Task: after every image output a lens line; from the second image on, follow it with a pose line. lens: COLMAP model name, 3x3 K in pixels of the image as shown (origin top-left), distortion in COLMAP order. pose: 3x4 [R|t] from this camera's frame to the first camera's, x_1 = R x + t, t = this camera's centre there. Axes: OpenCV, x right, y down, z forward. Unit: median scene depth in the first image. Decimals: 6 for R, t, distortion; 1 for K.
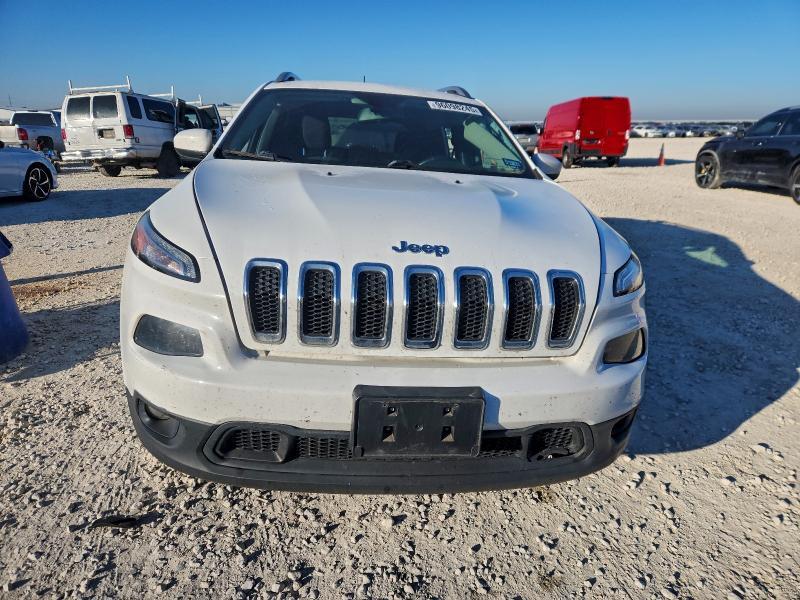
lens RADIAL K [[513.5, 0, 380.8], [0, 513.5, 299.9], [0, 0, 1]] dist [0.043251, -0.033037]
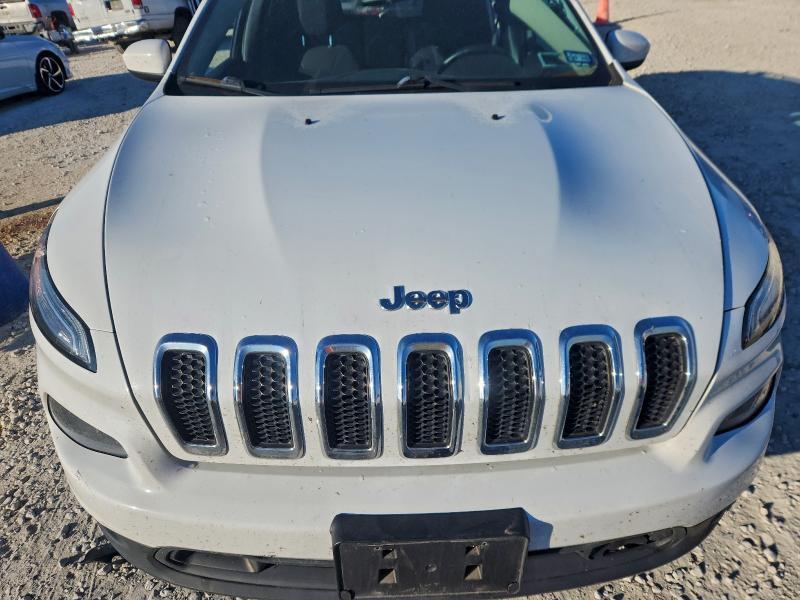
lens RADIAL K [[513.5, 0, 380.8], [0, 513.5, 299.9], [0, 0, 1]] dist [0.043251, -0.033037]
pose [[0.994087, -0.038779, -0.101425, 0.066034], [0.063452, 0.965443, 0.252773, -0.199633], [0.088118, -0.257714, 0.962195, 0.298271]]
